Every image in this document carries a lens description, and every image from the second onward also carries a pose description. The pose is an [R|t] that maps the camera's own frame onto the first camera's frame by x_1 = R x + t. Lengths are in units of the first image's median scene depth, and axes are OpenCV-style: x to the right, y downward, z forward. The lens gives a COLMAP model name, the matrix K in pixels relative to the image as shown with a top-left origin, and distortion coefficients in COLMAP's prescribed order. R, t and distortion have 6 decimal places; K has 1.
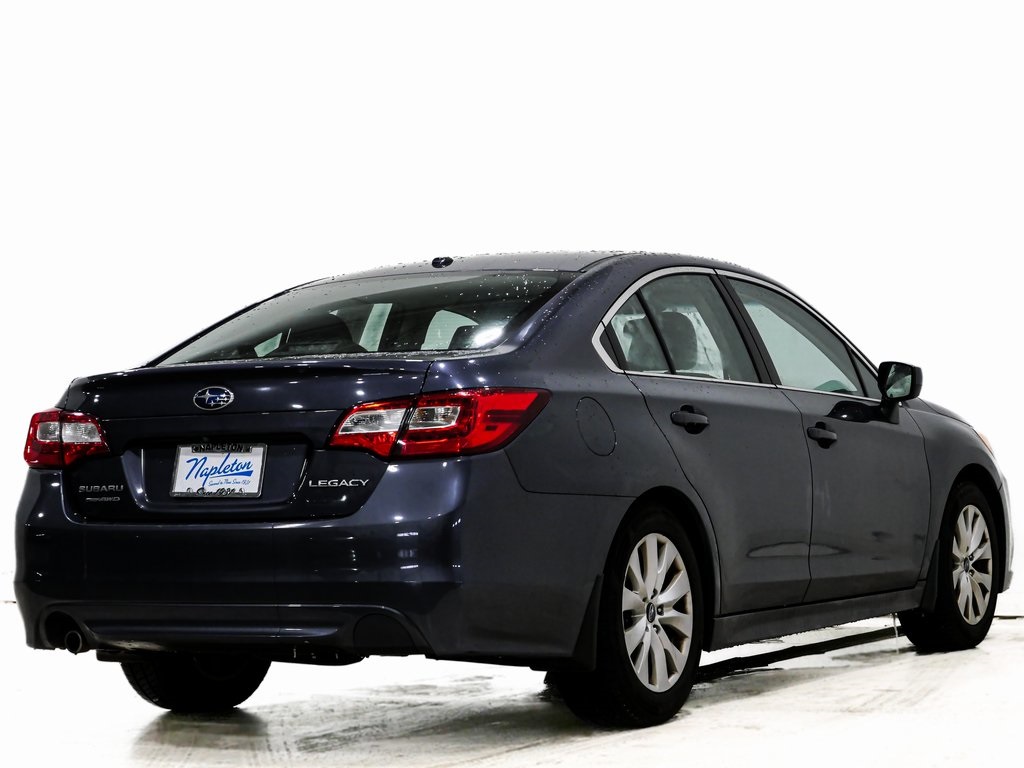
lens RADIAL K [[2361.7, 0, 509.9], [0, 2361.7, 384.8], [0, 0, 1]] dist [-0.016701, 0.000000]
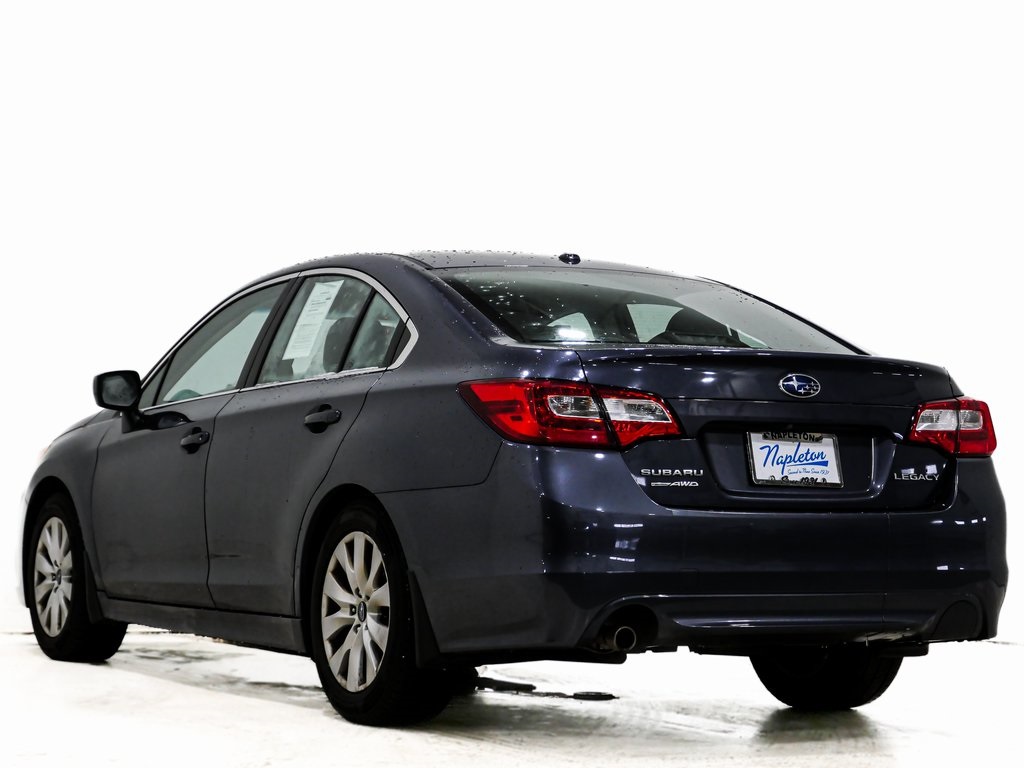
lens RADIAL K [[2361.7, 0, 509.9], [0, 2361.7, 384.1], [0, 0, 1]] dist [-0.016701, 0.000000]
pose [[0.530680, 0.073711, 0.844361, -1.024211], [-0.054221, 0.997123, -0.052969, 0.063824], [-0.845836, -0.017673, 0.533150, 0.574719]]
